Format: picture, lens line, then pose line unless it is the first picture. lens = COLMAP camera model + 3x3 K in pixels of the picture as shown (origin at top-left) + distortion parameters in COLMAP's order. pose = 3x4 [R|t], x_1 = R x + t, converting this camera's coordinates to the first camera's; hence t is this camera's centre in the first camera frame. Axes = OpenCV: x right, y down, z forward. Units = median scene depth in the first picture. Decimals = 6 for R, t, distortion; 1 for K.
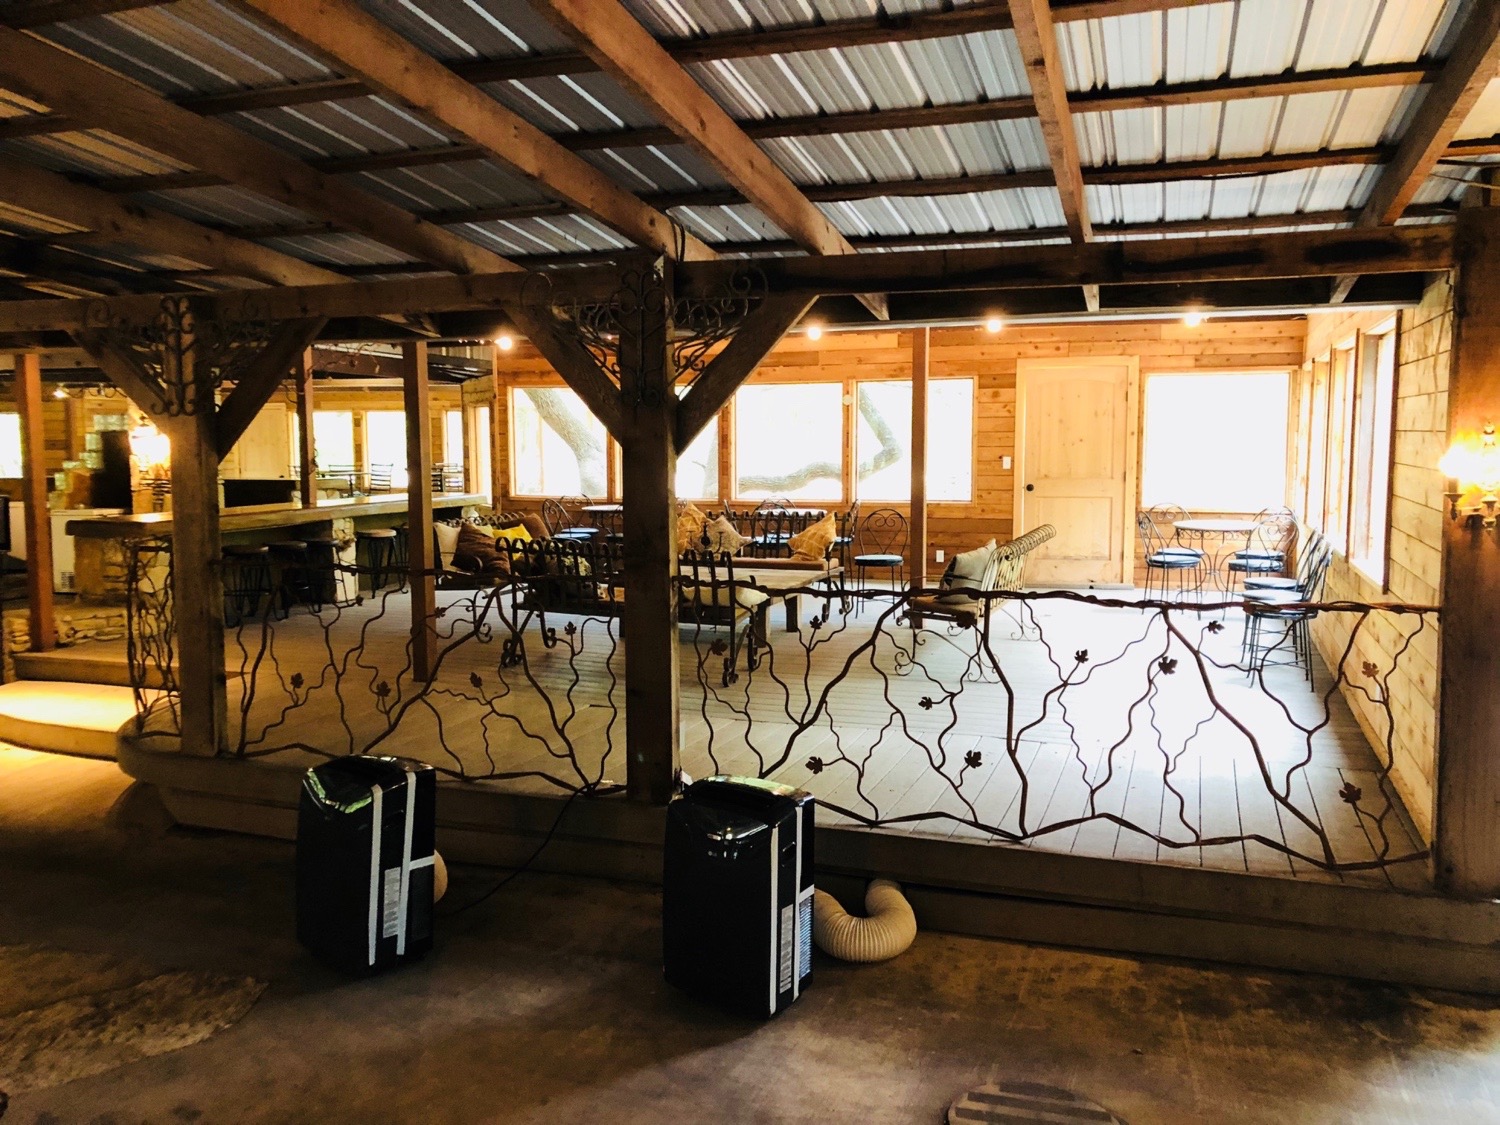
lens RADIAL K [[1208.2, 0, 746.3], [0, 1208.2, 555.3], [0, 0, 1]] dist [0.047008, -0.083920]
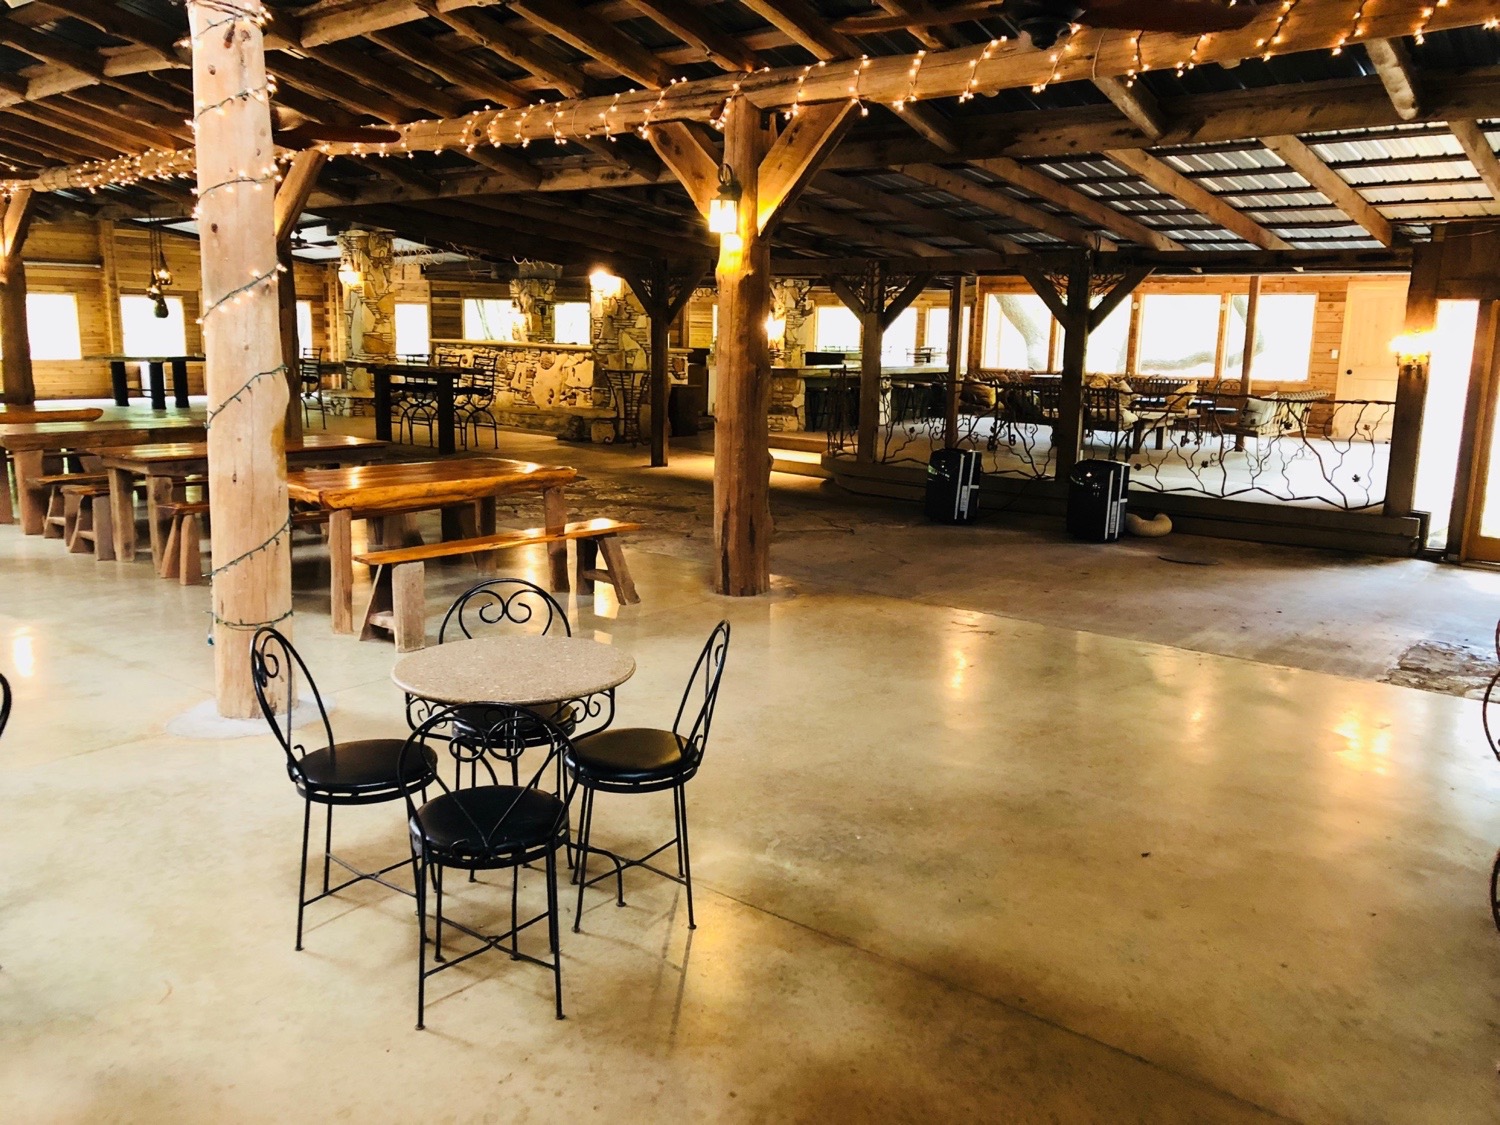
lens RADIAL K [[1194.8, 0, 762.6], [0, 1194.8, 549.4], [0, 0, 1]] dist [0.043208, -0.060712]
pose [[0.943008, 0.087767, -0.320987, 0.104988], [-0.061082, 0.993856, 0.092299, 0.126416], [0.327116, -0.067432, 0.942575, -1.162407]]
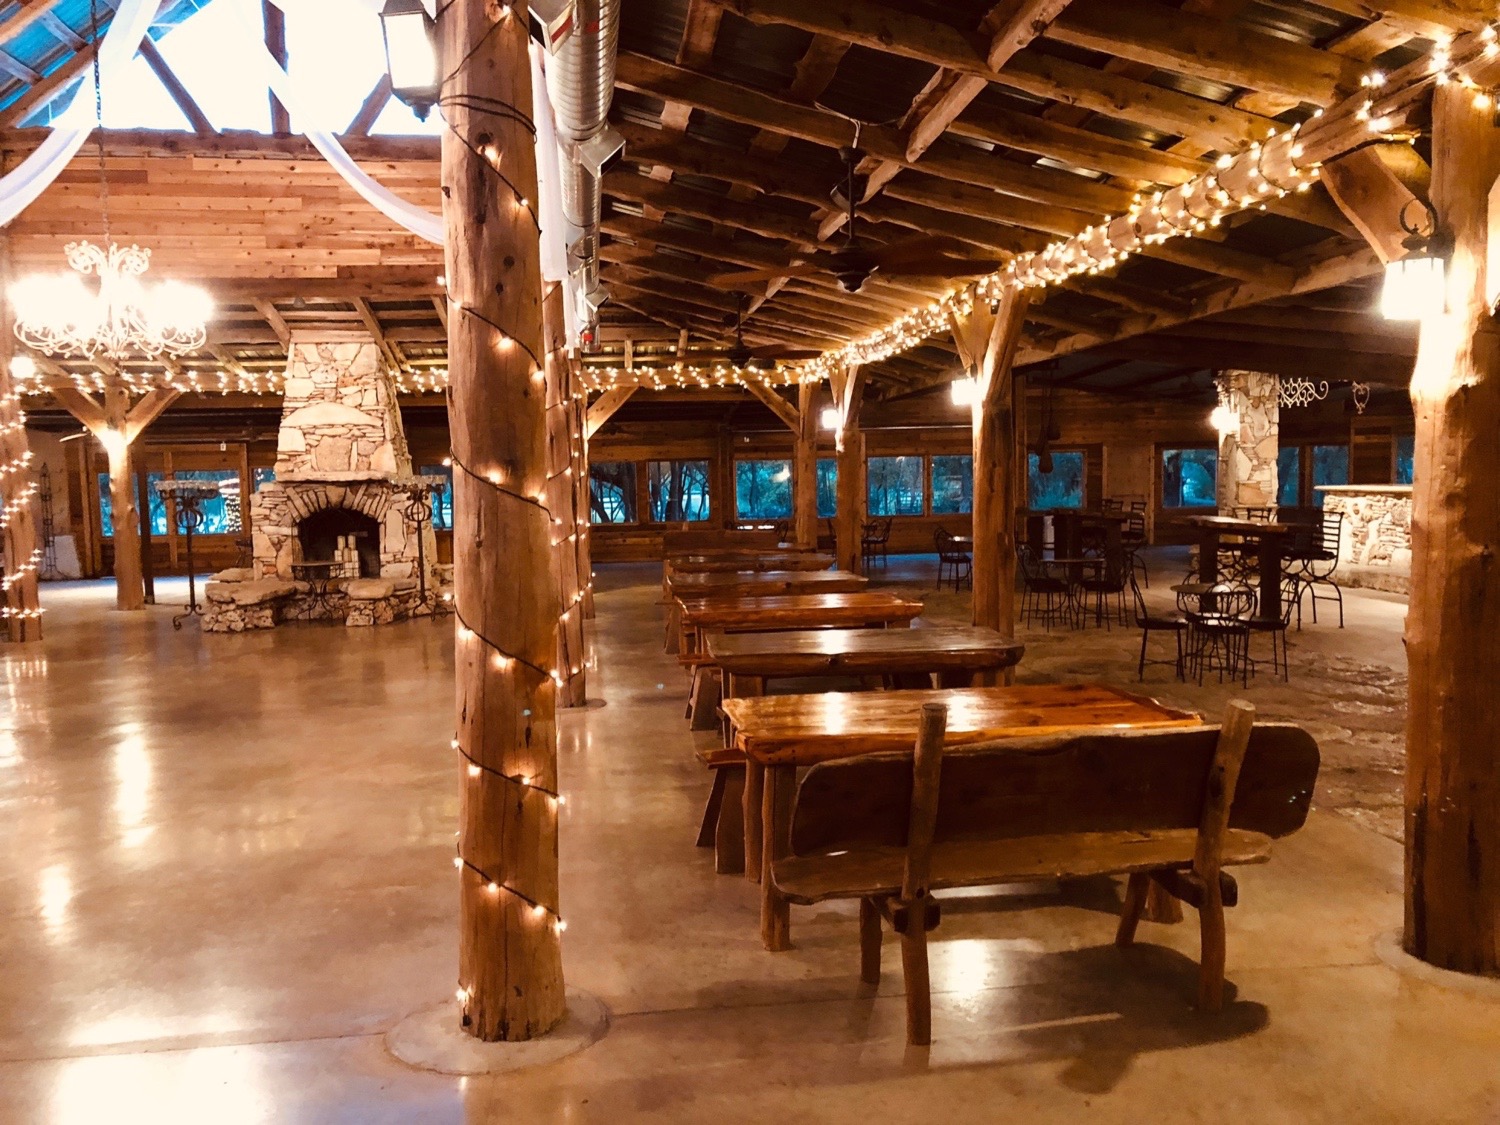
lens RADIAL K [[1208.2, 0, 746.3], [0, 1208.2, 555.3], [0, 0, 1]] dist [0.047008, -0.083920]
pose [[0.433334, 0.062322, -0.899076, 0.117031], [-0.072979, 0.996757, 0.033919, 0.063739], [0.898274, 0.050915, 0.436477, -0.657199]]
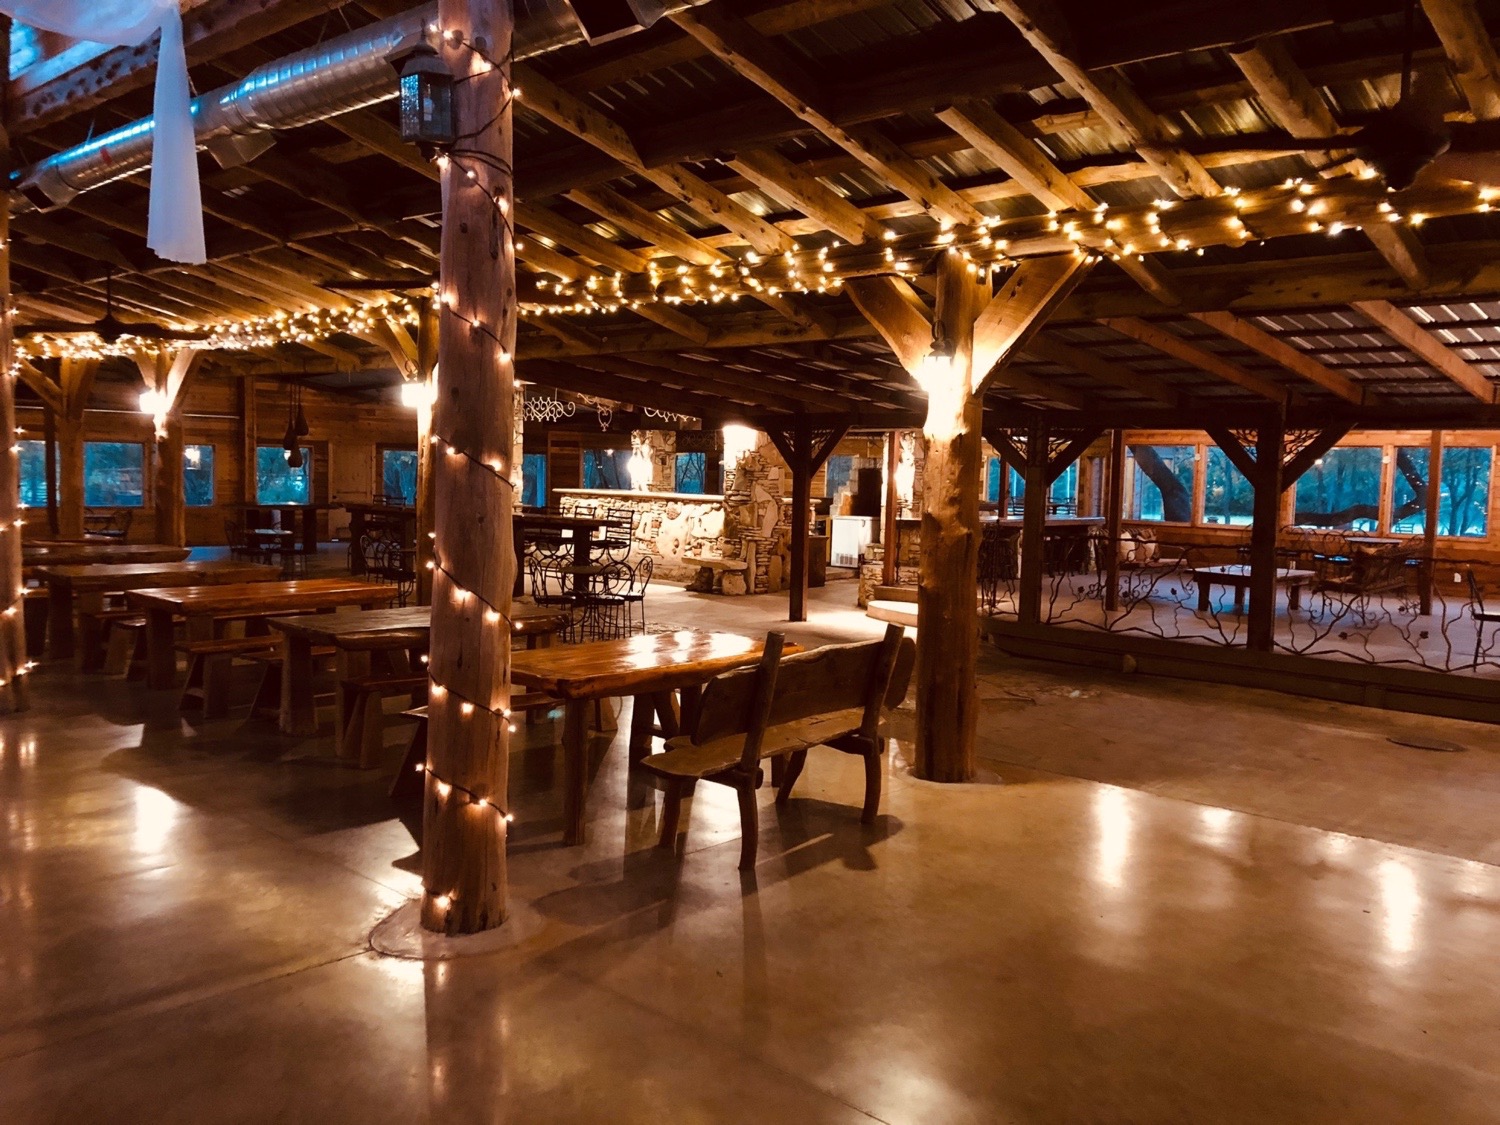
lens RADIAL K [[1194.8, 0, 762.6], [0, 1194.8, 549.4], [0, 0, 1]] dist [0.043208, -0.060712]
pose [[0.915683, 0.056101, -0.397965, -0.037926], [-0.070812, 0.997239, -0.022353, 0.110364], [0.395613, 0.048649, 0.917128, -1.109355]]
